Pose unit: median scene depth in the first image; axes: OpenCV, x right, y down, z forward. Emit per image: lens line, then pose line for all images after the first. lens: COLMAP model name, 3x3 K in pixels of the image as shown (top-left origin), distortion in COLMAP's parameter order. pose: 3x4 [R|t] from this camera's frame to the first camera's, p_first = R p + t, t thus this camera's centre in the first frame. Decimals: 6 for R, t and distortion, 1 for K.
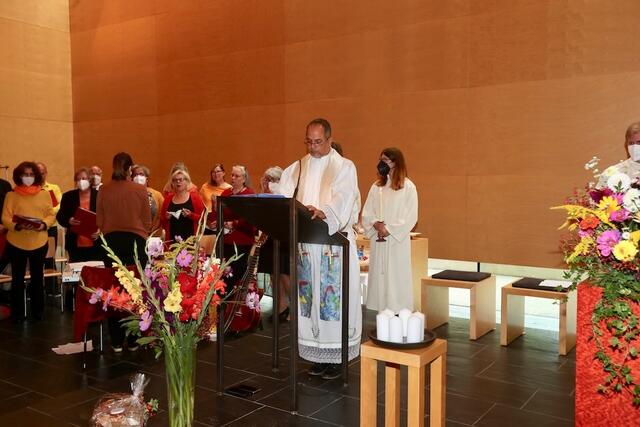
lens RADIAL K [[596.7, 0, 320.0], [0, 596.7, 213.5], [0, 0, 1]] dist [-0.003048, 0.006007]
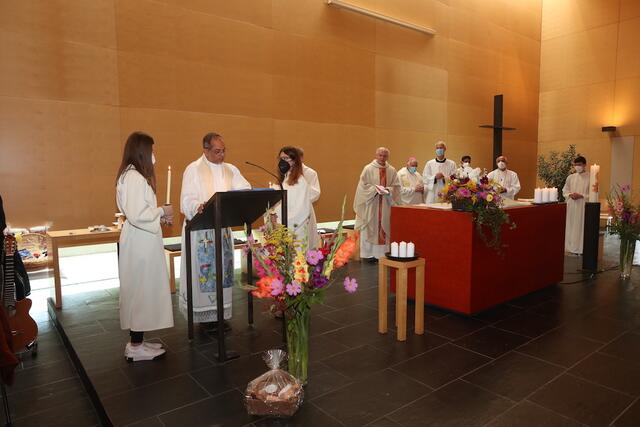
lens RADIAL K [[424.1, 0, 320.0], [0, 424.1, 213.5], [0, 0, 1]] dist [-0.053203, 0.054259]
pose [[0.306470, -0.096225, 0.947004, -0.346421], [0.069050, 0.994504, 0.078705, -0.019191], [-0.949373, 0.041270, 0.311430, 0.237352]]
